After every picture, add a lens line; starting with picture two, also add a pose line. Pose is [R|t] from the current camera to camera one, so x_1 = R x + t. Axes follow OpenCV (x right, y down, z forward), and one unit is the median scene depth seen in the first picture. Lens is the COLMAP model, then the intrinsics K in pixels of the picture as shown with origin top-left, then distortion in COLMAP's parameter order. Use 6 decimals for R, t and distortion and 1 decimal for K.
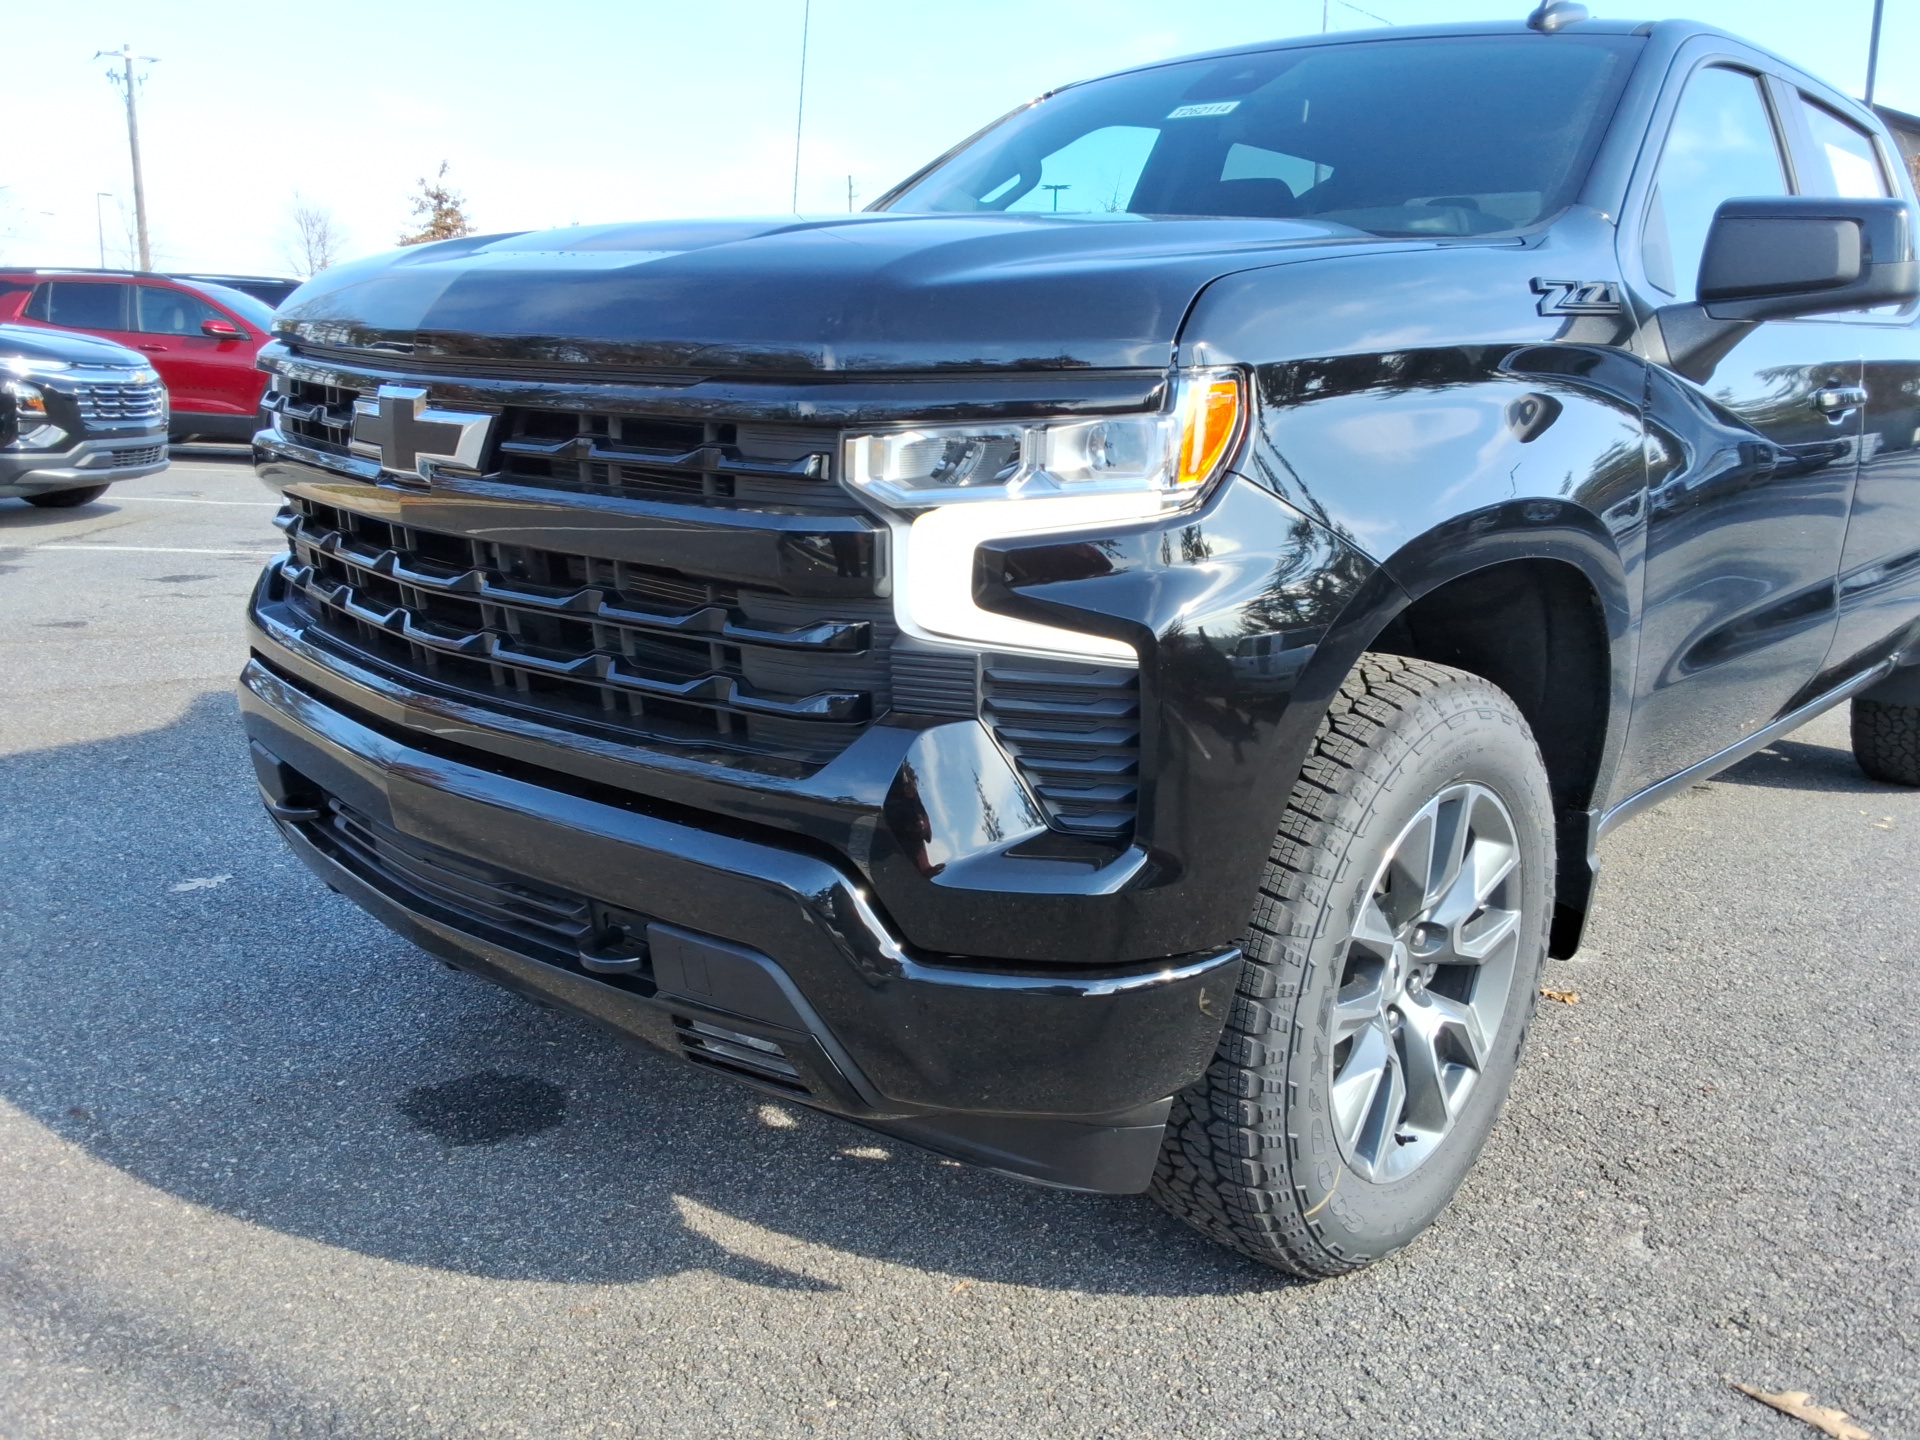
lens RADIAL K [[1544.3, 0, 965.6], [0, 1544.3, 710.8], [0, 0, 1]] dist [0.101054, -0.146191]
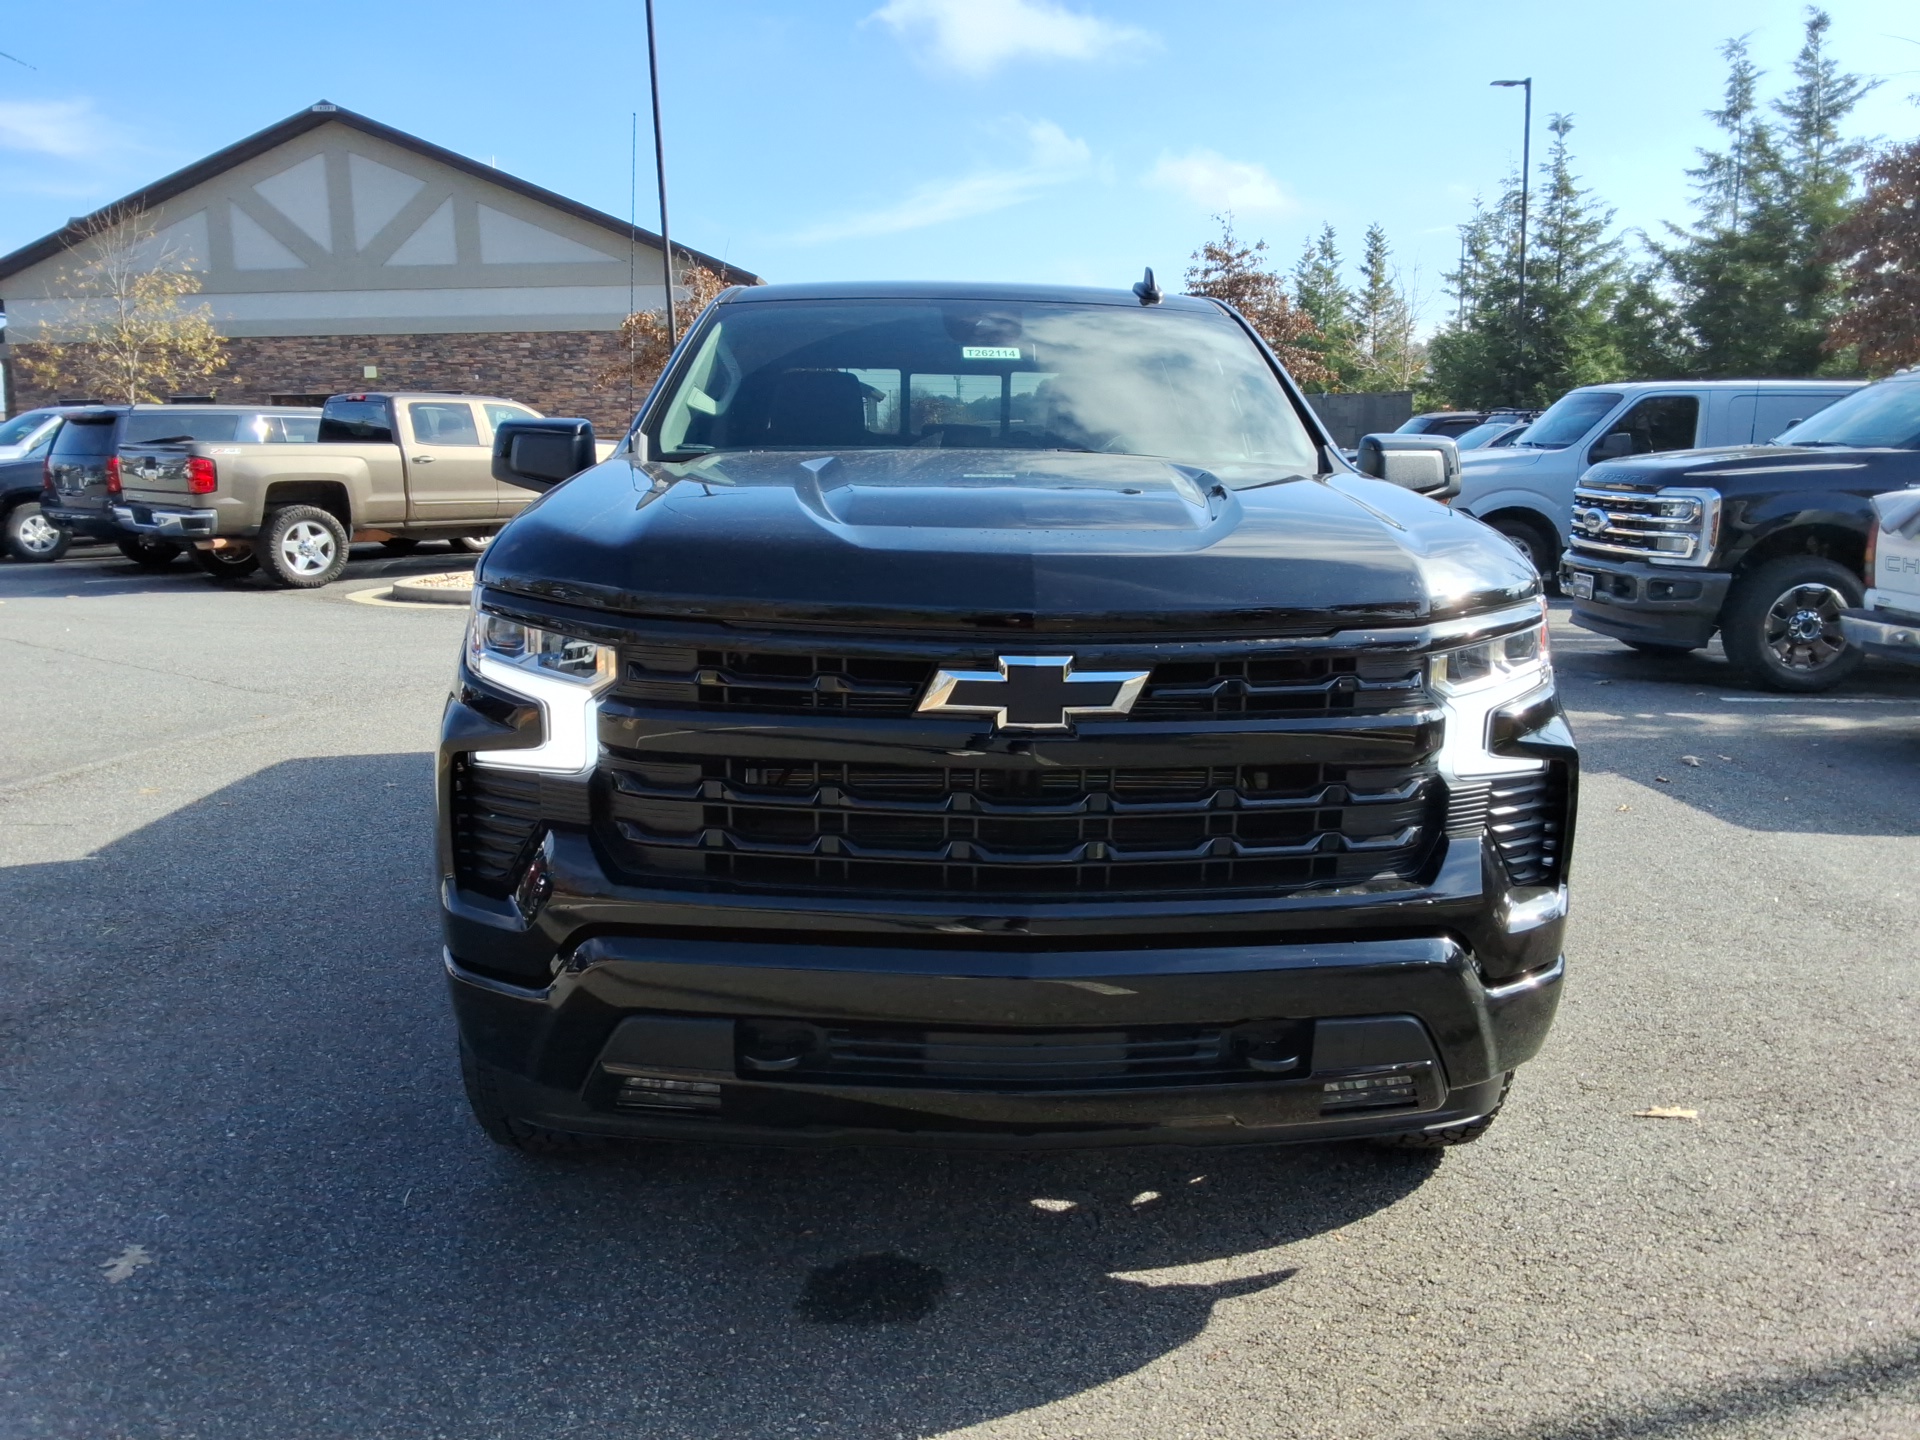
lens RADIAL K [[1544.3, 0, 974.1], [0, 1544.3, 698.9], [0, 0, 1]] dist [0.101054, -0.146191]
pose [[0.705751, -0.136322, 0.695221, -1.156833], [0.168638, 0.985432, 0.022035, -0.196080], [-0.688096, 0.101690, 0.718459, 0.165261]]
